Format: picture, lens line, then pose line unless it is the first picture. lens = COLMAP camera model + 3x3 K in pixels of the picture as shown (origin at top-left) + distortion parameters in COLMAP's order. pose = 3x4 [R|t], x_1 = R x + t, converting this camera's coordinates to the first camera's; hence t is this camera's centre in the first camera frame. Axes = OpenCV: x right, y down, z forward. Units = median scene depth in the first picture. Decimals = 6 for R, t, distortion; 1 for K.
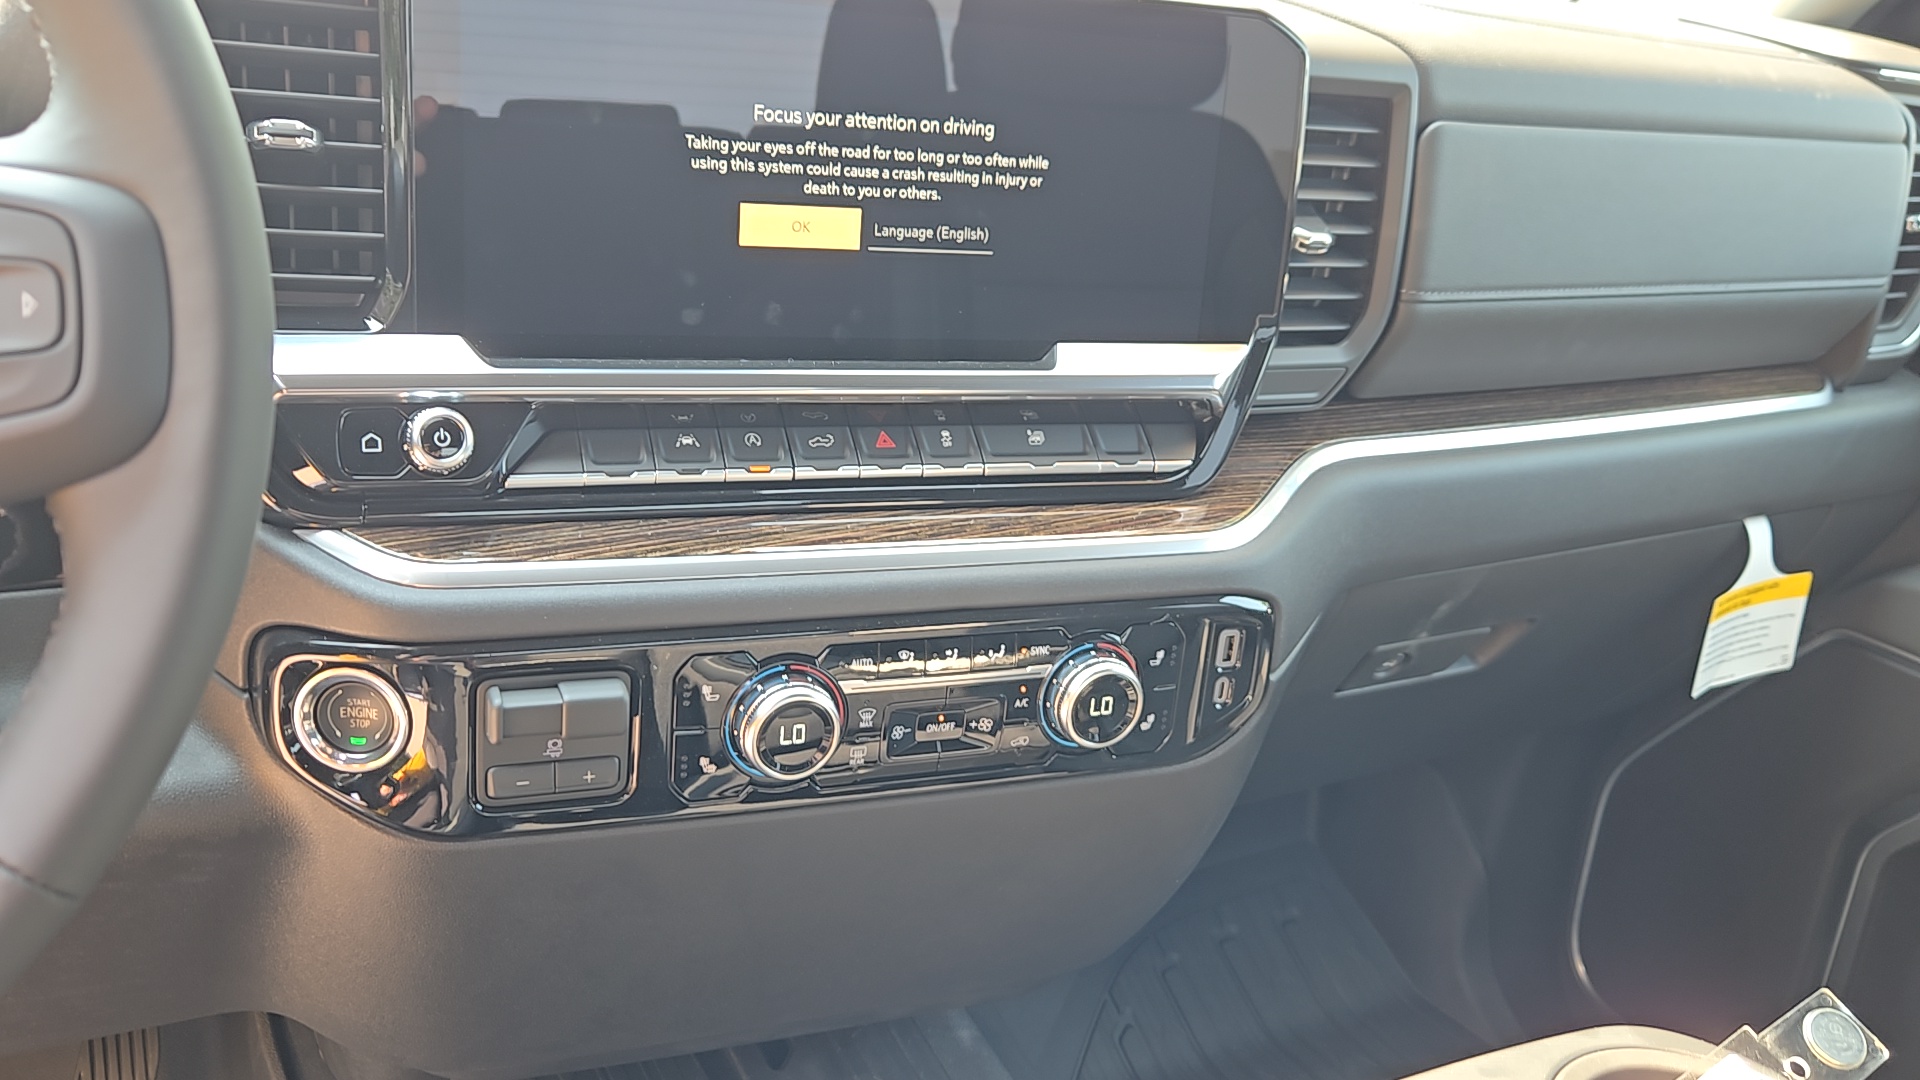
lens RADIAL K [[1584.9, 0, 945.6], [0, 1584.9, 542.2], [0, 0, 1]] dist [0.002260, -0.002103]
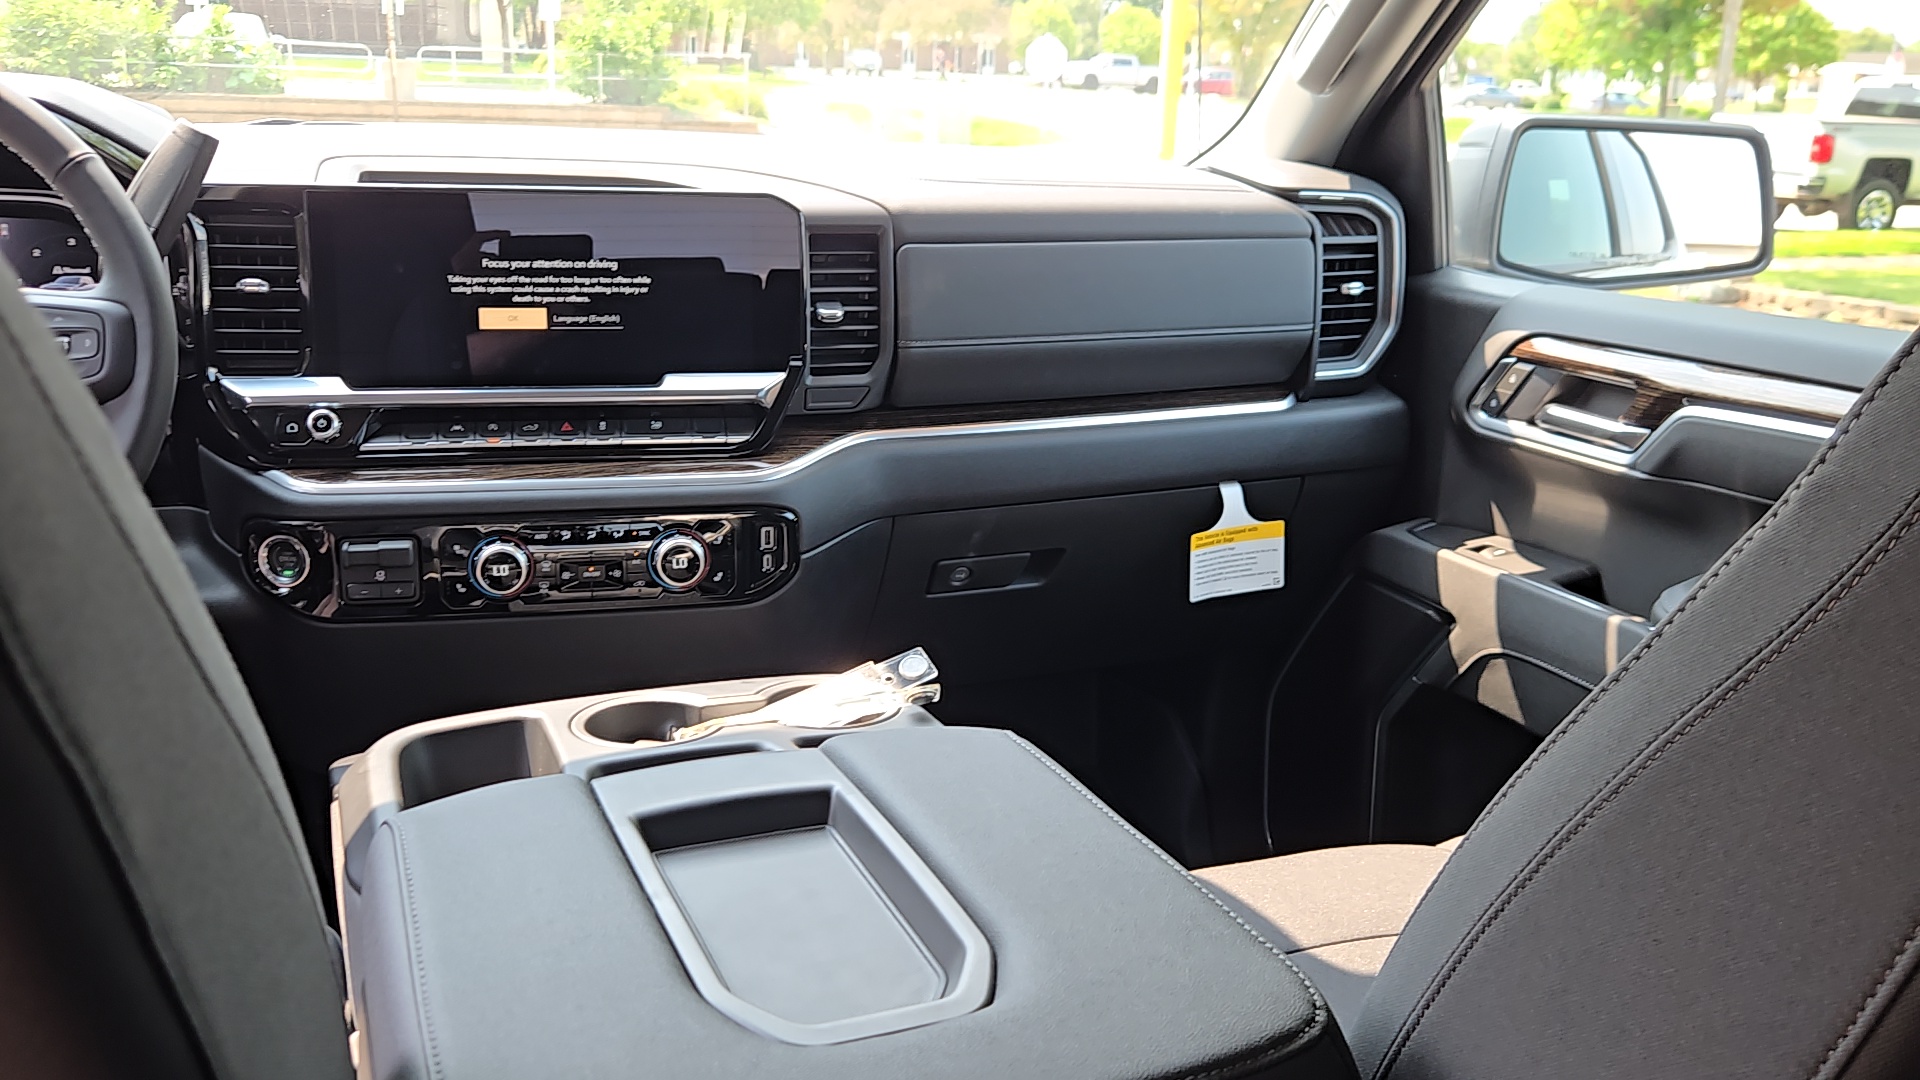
lens RADIAL K [[1596.6, 0, 953.3], [0, 1596.6, 533.8], [0, 0, 1]] dist [0.012881, -0.010273]
pose [[0.988418, -0.034662, -0.147745, 0.717522], [0.020811, 0.995327, -0.094288, 0.261063], [0.150323, 0.090122, 0.984521, -0.834304]]
